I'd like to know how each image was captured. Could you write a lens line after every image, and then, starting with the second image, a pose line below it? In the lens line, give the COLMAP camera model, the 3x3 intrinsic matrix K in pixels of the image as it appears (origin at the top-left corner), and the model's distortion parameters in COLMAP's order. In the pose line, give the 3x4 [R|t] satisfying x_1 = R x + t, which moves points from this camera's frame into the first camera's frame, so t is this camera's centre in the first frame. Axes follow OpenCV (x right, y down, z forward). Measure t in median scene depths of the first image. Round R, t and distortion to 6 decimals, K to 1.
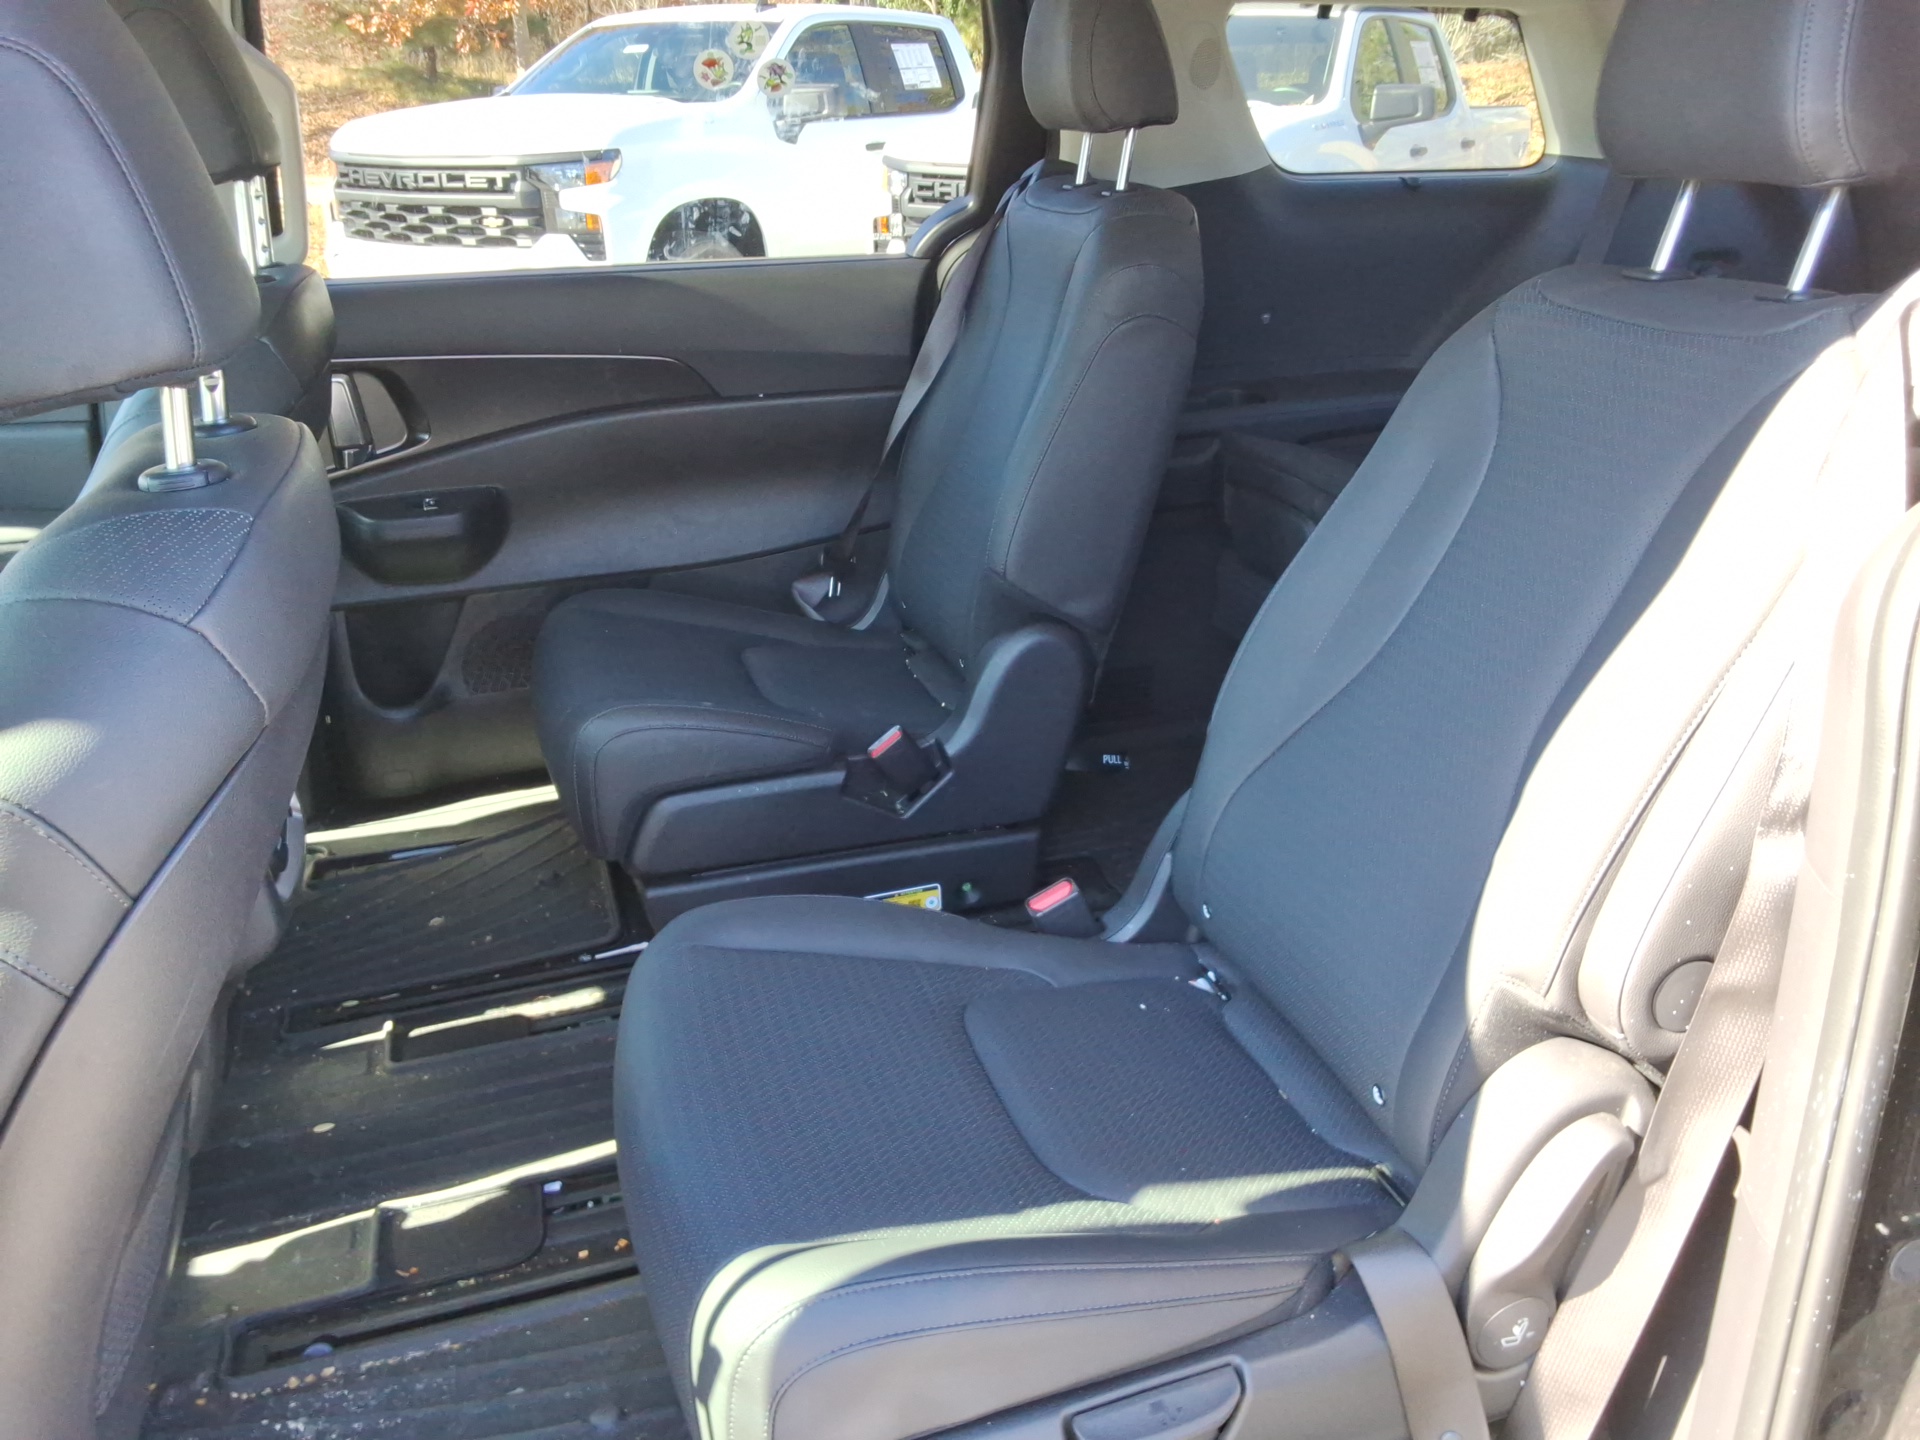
lens RADIAL K [[1546.0, 0, 967.2], [0, 1546.0, 696.7], [0, 0, 1]] dist [0.129194, -0.206086]
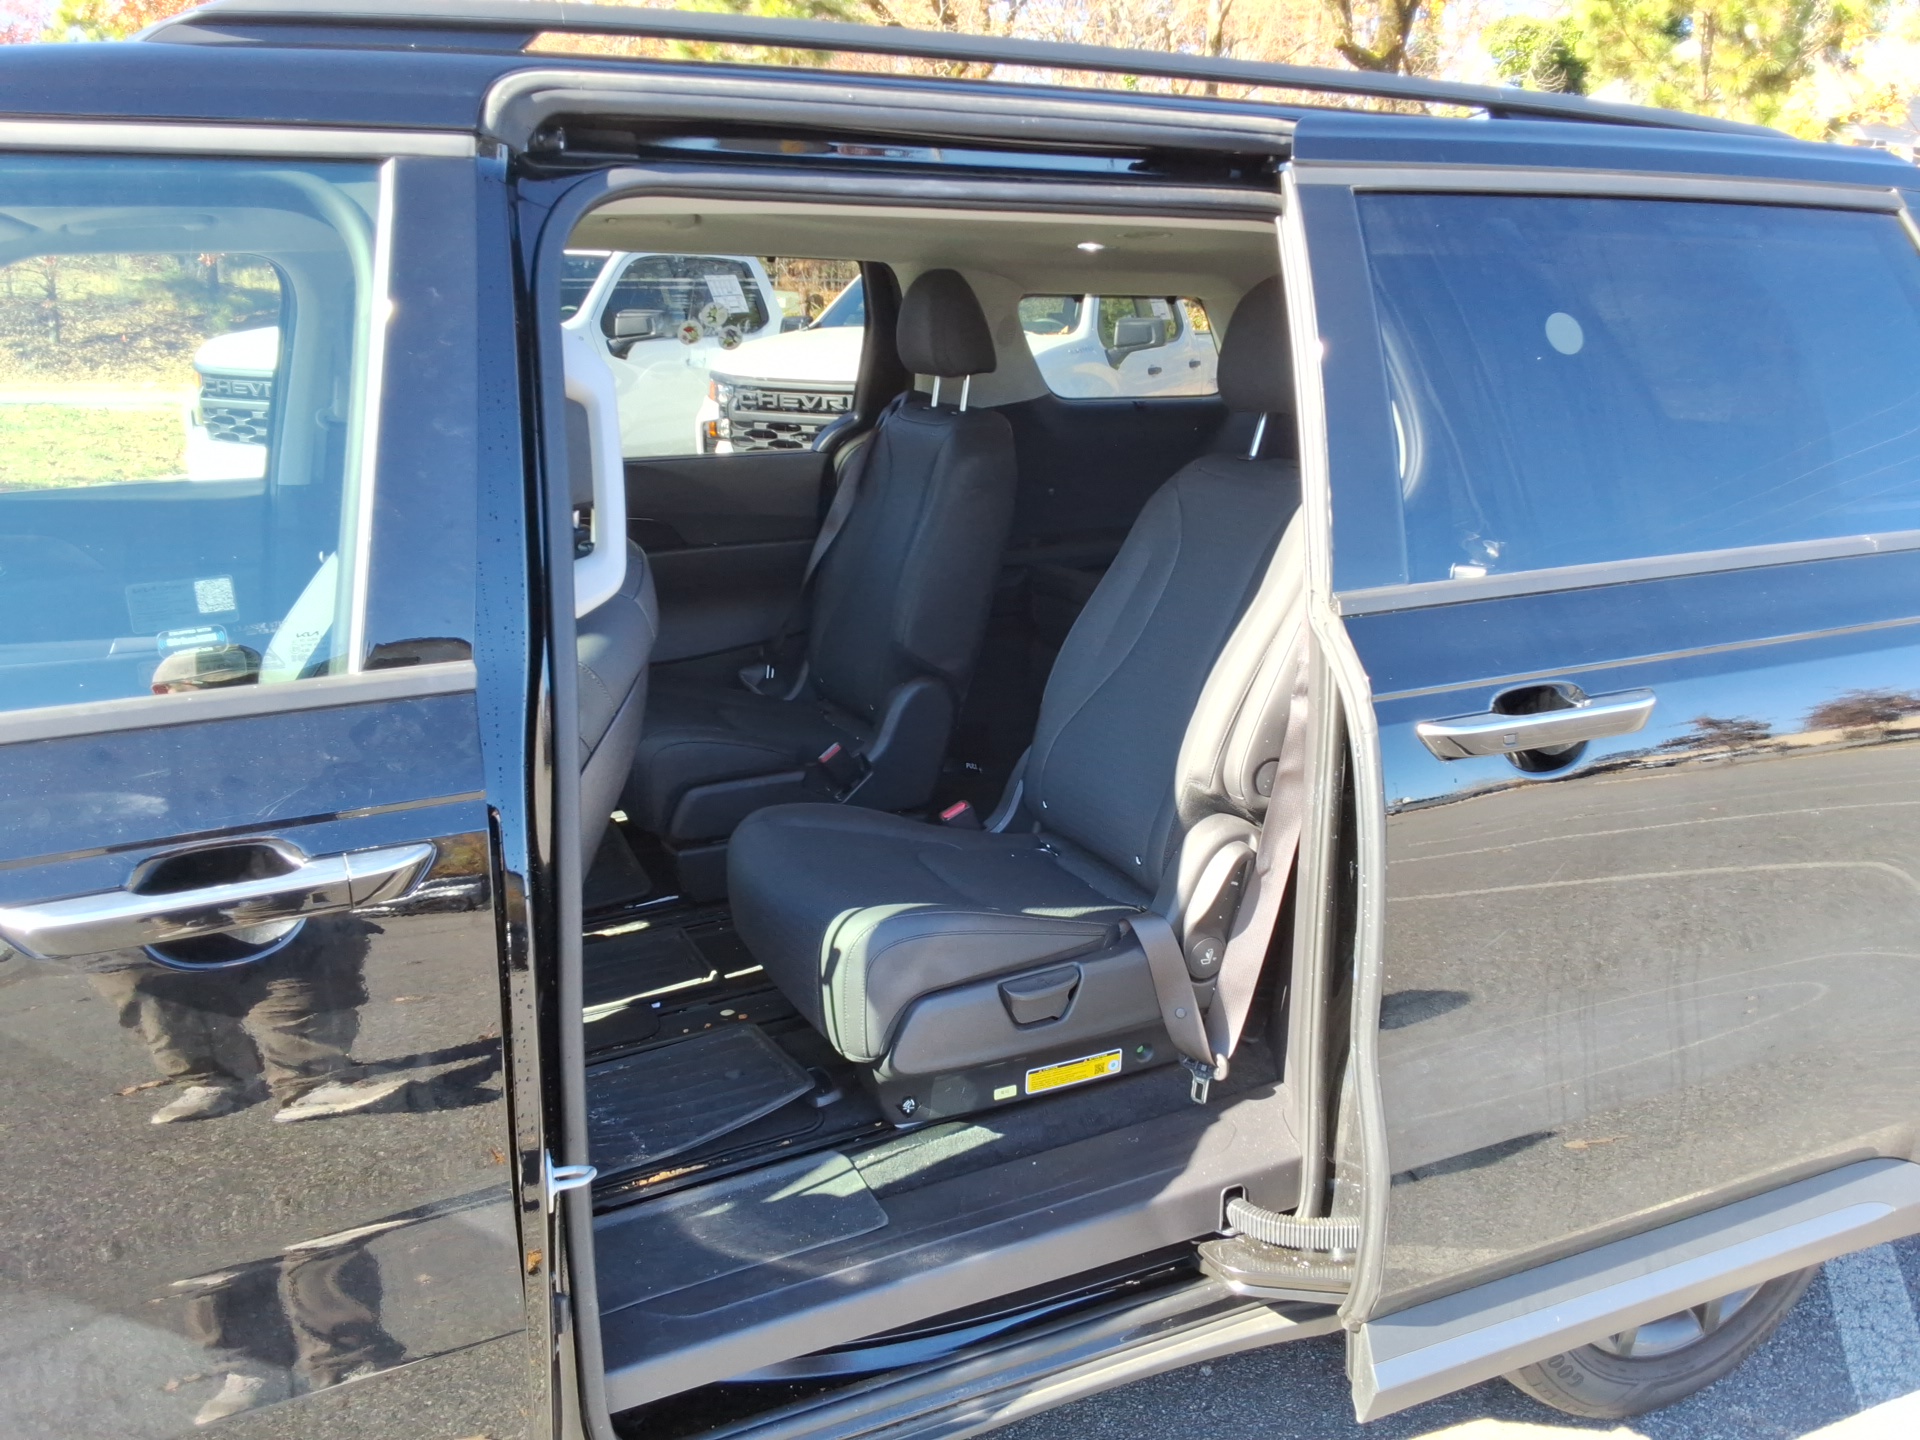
lens RADIAL K [[1546.0, 0, 967.2], [0, 1546.0, 696.7], [0, 0, 1]] dist [0.129194, -0.206086]
pose [[0.989717, -0.026245, 0.140608, -0.130250], [0.043079, 0.992073, -0.118050, 0.158867], [-0.136395, 0.122894, 0.983002, -0.540789]]
